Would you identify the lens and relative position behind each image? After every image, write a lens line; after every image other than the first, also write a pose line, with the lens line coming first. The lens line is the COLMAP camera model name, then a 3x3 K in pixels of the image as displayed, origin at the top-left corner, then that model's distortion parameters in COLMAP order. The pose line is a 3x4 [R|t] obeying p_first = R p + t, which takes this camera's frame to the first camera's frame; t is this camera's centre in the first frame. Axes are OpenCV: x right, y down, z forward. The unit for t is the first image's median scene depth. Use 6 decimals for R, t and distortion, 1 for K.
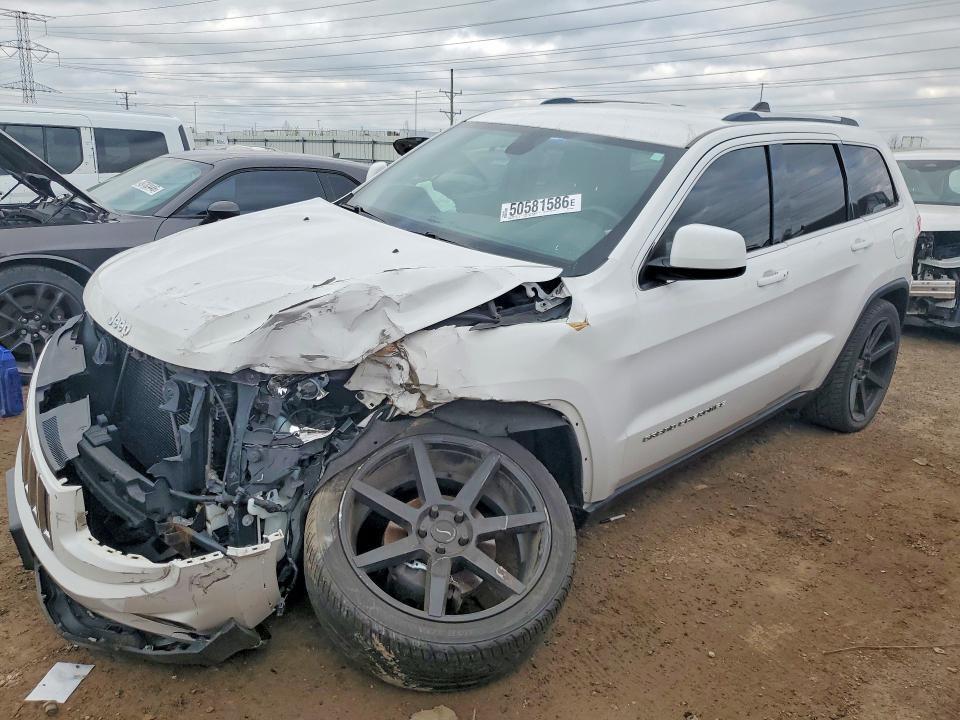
lens RADIAL K [[702.4, 0, 480.0], [0, 702.4, 360.0], [0, 0, 1]] dist [0.007467, 0.002691]
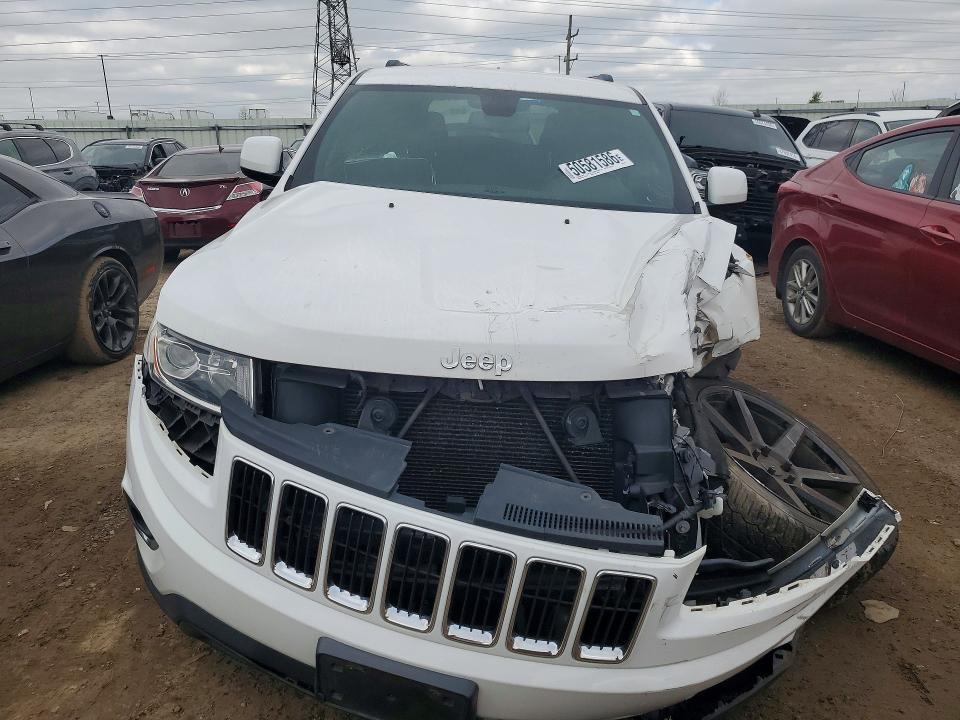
lens RADIAL K [[702.4, 0, 480.0], [0, 702.4, 360.0], [0, 0, 1]] dist [0.007467, 0.002691]
pose [[0.716720, -0.258498, 0.647681, -0.767900], [0.238142, 0.963654, 0.121079, -0.108814], [-0.655439, 0.067461, 0.752229, 0.365804]]
